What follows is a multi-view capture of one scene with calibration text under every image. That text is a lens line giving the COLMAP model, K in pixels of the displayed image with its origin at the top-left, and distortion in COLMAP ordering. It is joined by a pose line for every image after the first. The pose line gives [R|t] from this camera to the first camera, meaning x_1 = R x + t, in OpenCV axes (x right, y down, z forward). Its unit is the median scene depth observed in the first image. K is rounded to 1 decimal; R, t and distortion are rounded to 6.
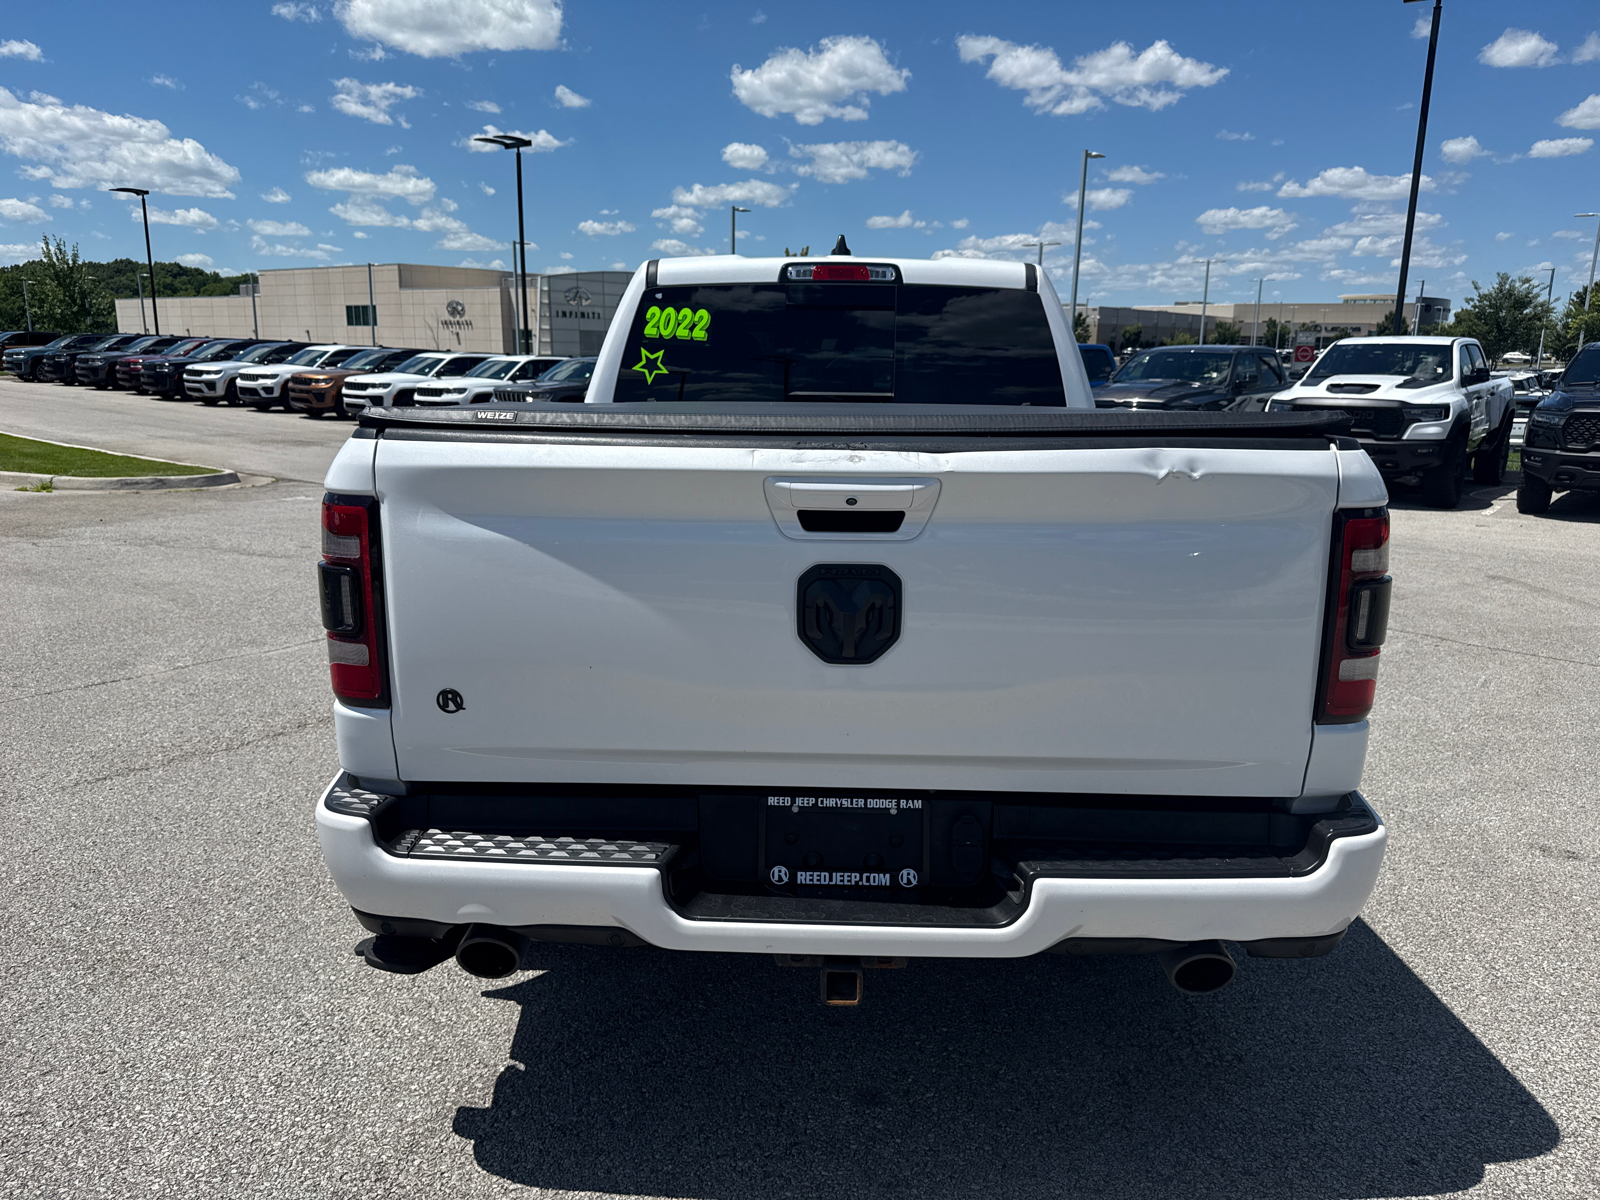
lens RADIAL K [[1147.7, 0, 782.4], [0, 1147.7, 598.3], [0, 0, 1]] dist [0.015209, -0.031733]
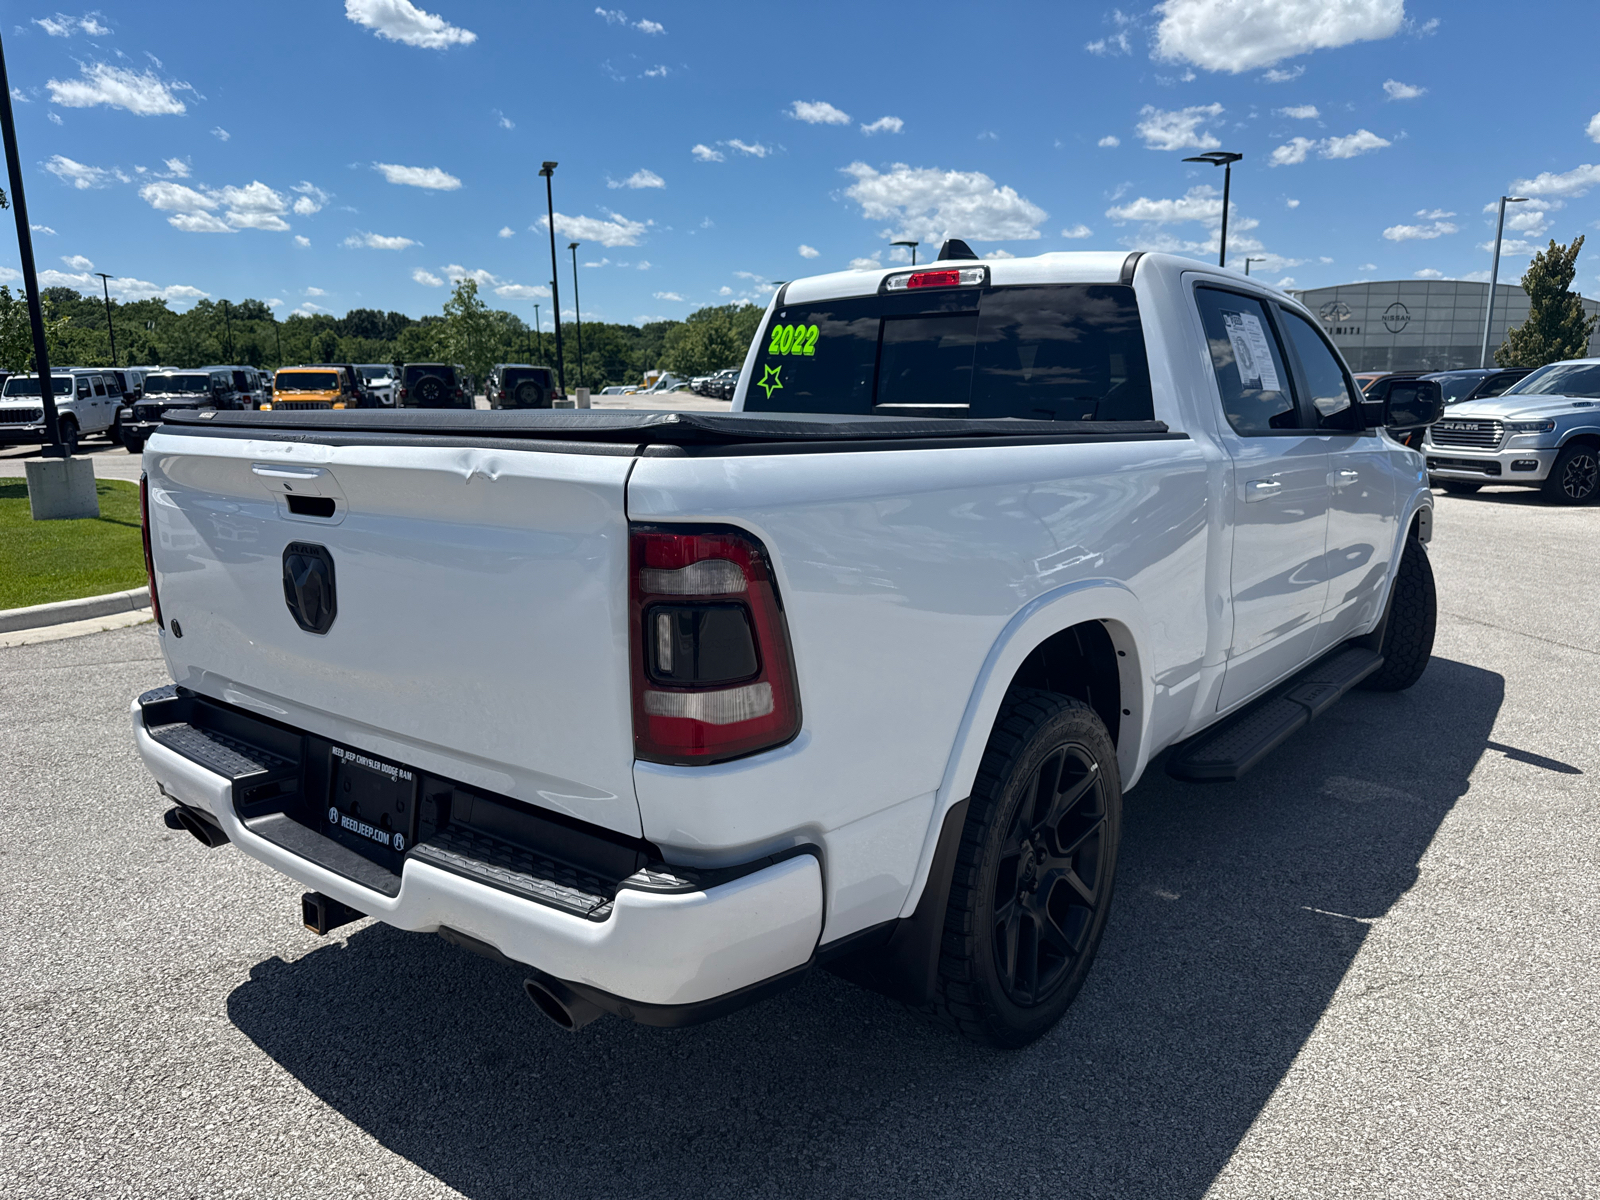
lens RADIAL K [[1157.7, 0, 800.0], [0, 1157.7, 600.0], [0, 0, 1]] dist [0.047250, -0.041934]
pose [[0.801991, 0.094220, -0.589859, 0.551415], [-0.107124, 0.994159, 0.013151, -0.020542], [0.587652, 0.052641, 0.807400, 0.170724]]
